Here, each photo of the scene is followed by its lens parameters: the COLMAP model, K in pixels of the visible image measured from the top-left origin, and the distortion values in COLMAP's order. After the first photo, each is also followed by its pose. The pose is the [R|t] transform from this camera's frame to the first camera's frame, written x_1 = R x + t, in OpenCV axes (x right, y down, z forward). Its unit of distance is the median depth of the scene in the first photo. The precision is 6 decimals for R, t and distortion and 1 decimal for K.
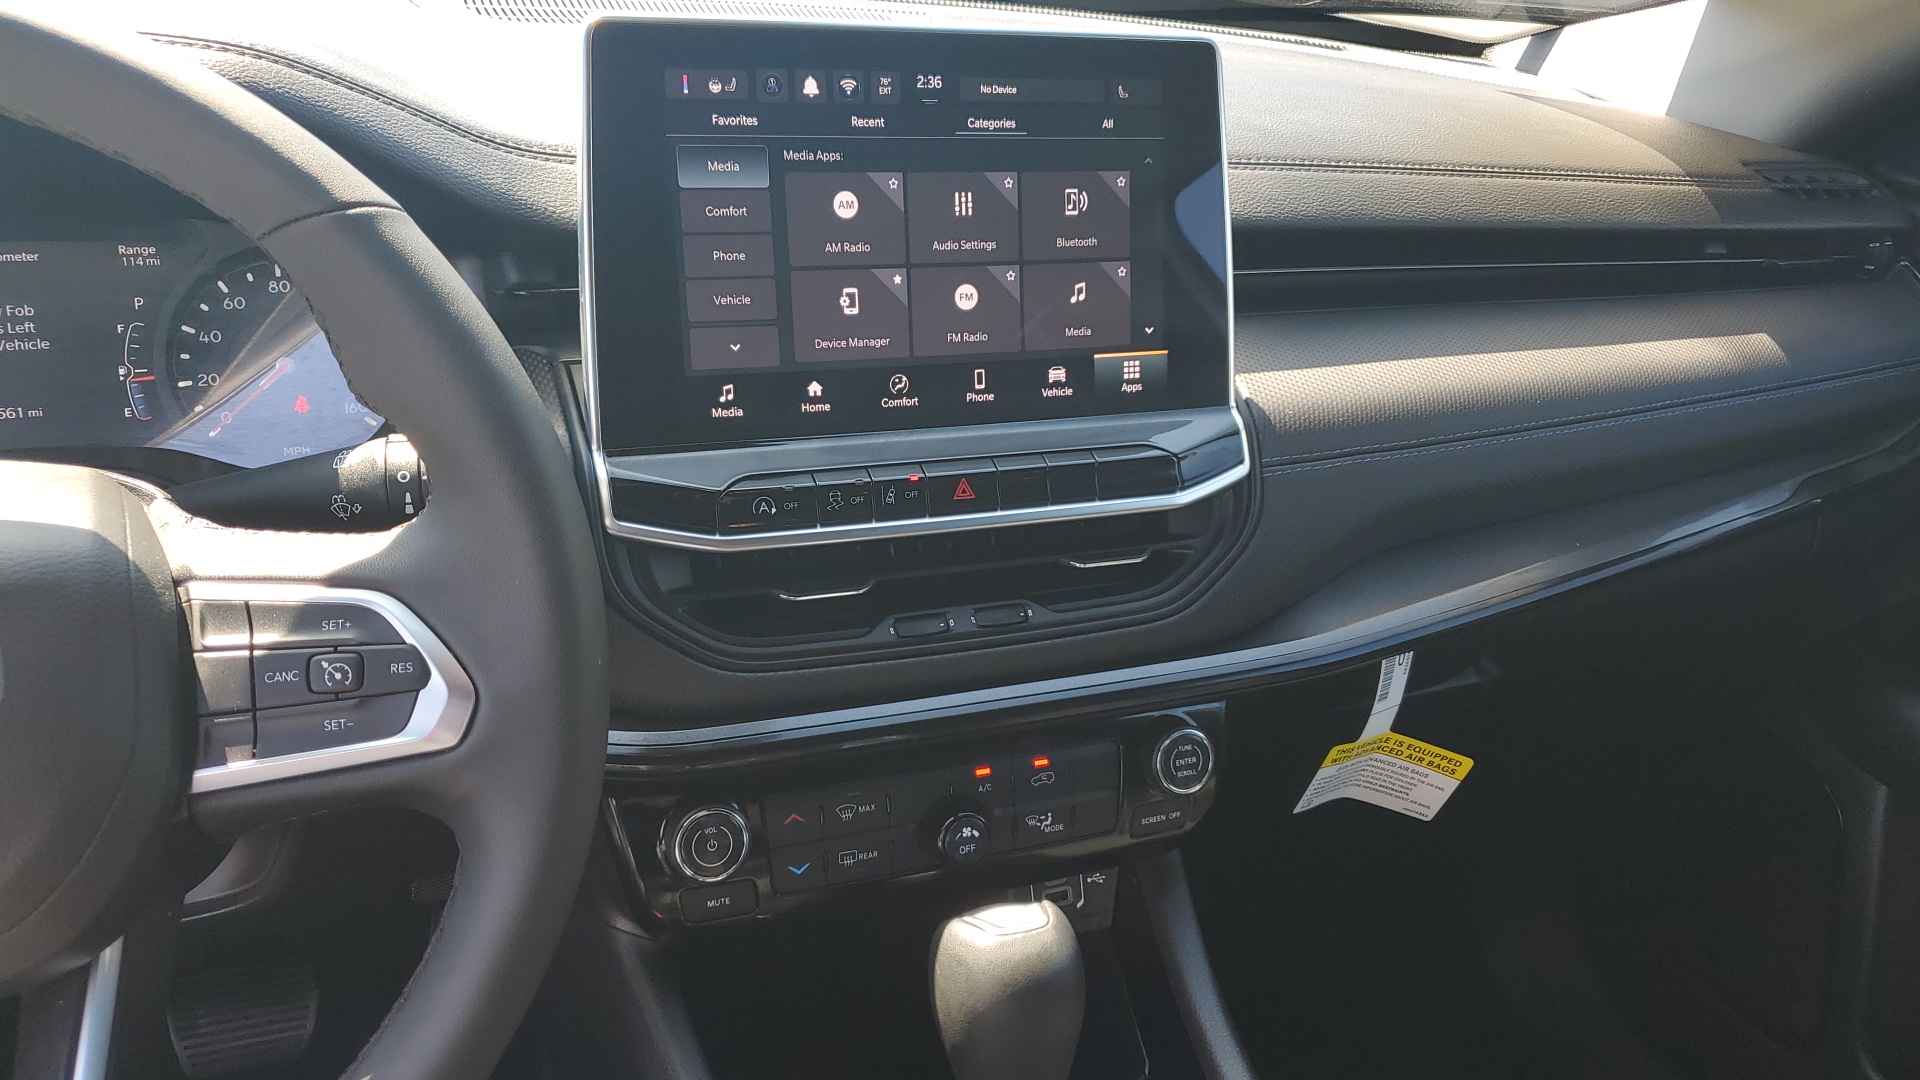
lens RADIAL K [[1516.7, 0, 960.7], [0, 1516.7, 588.8], [0, 0, 1]] dist [0.066098, -0.001176]
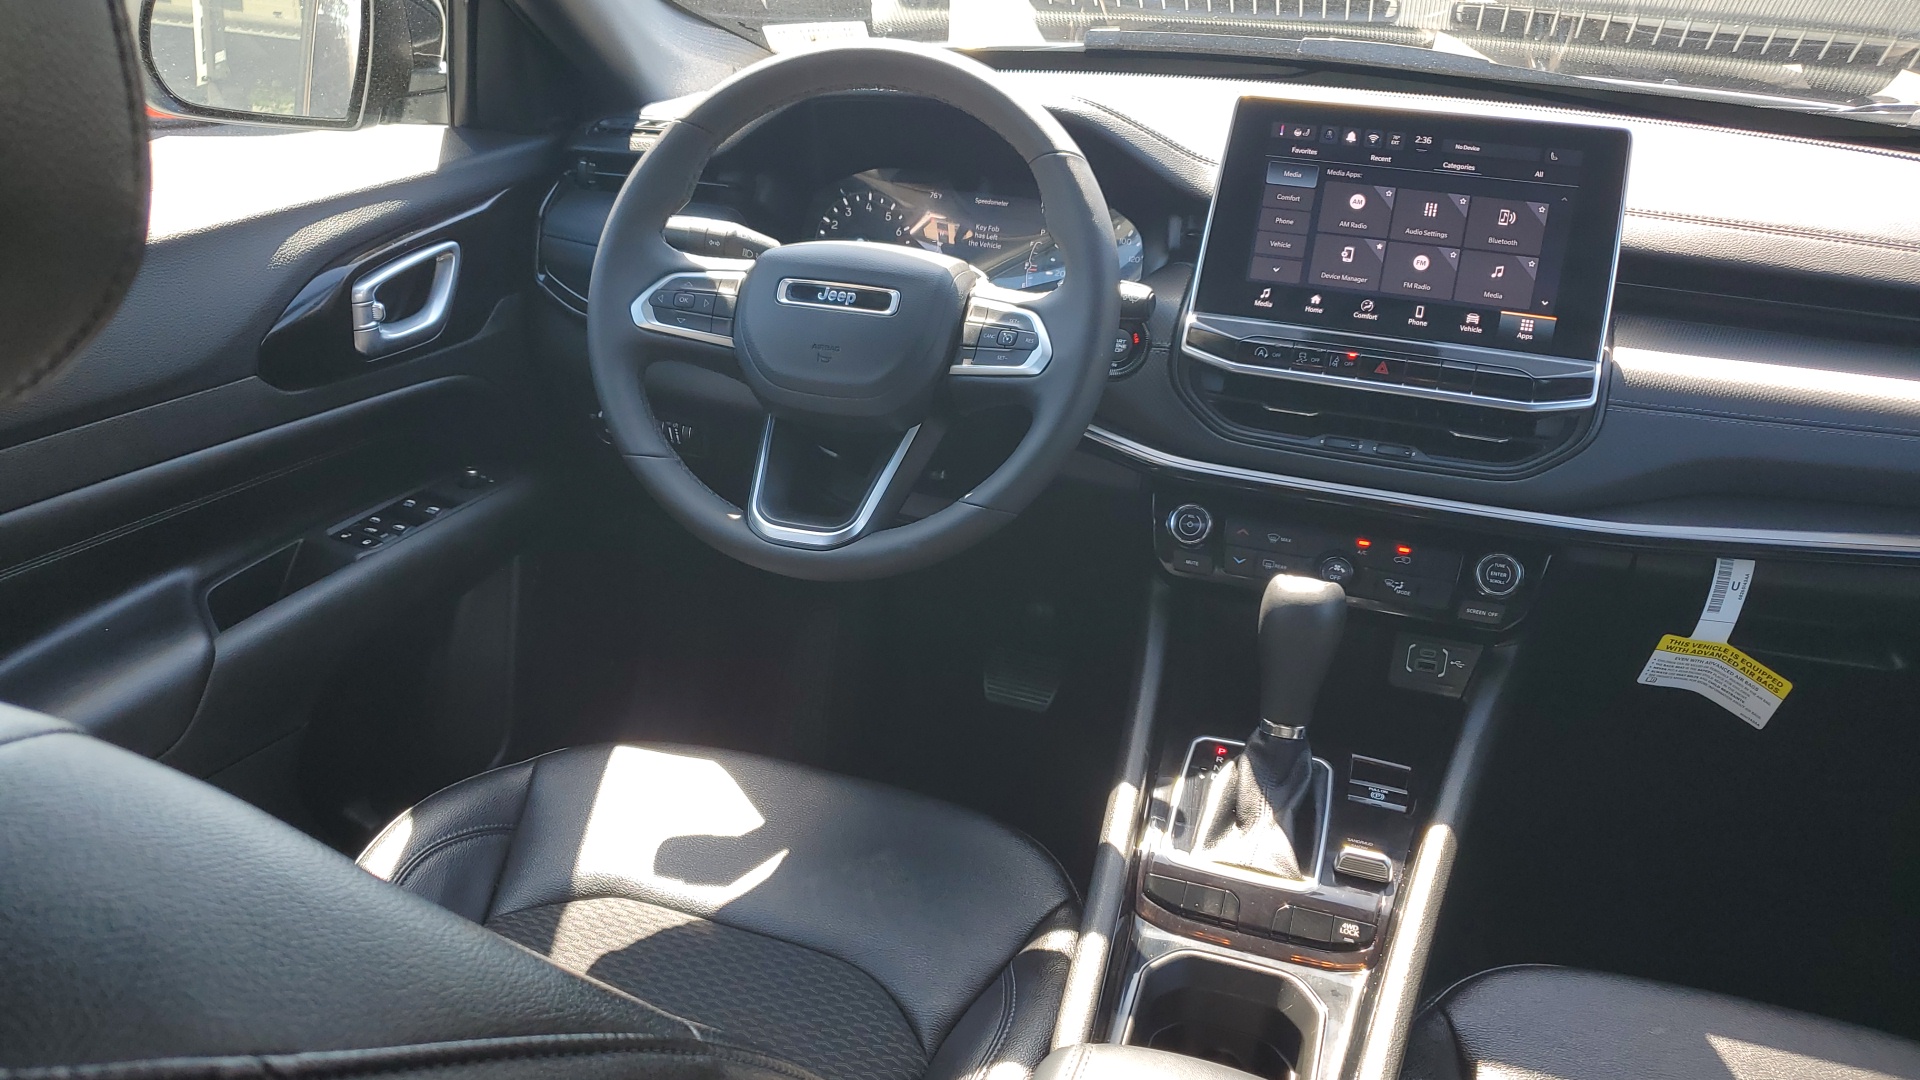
lens RADIAL K [[1555.2, 0, 960.0], [0, 1555.2, 540.0], [0, 0, 1]] dist [0.105135, -0.296679]
pose [[0.777942, 0.214050, -0.590752, 0.717998], [-0.281355, 0.959330, -0.022909, 0.296308], [0.561823, 0.184033, 0.806528, -0.660668]]
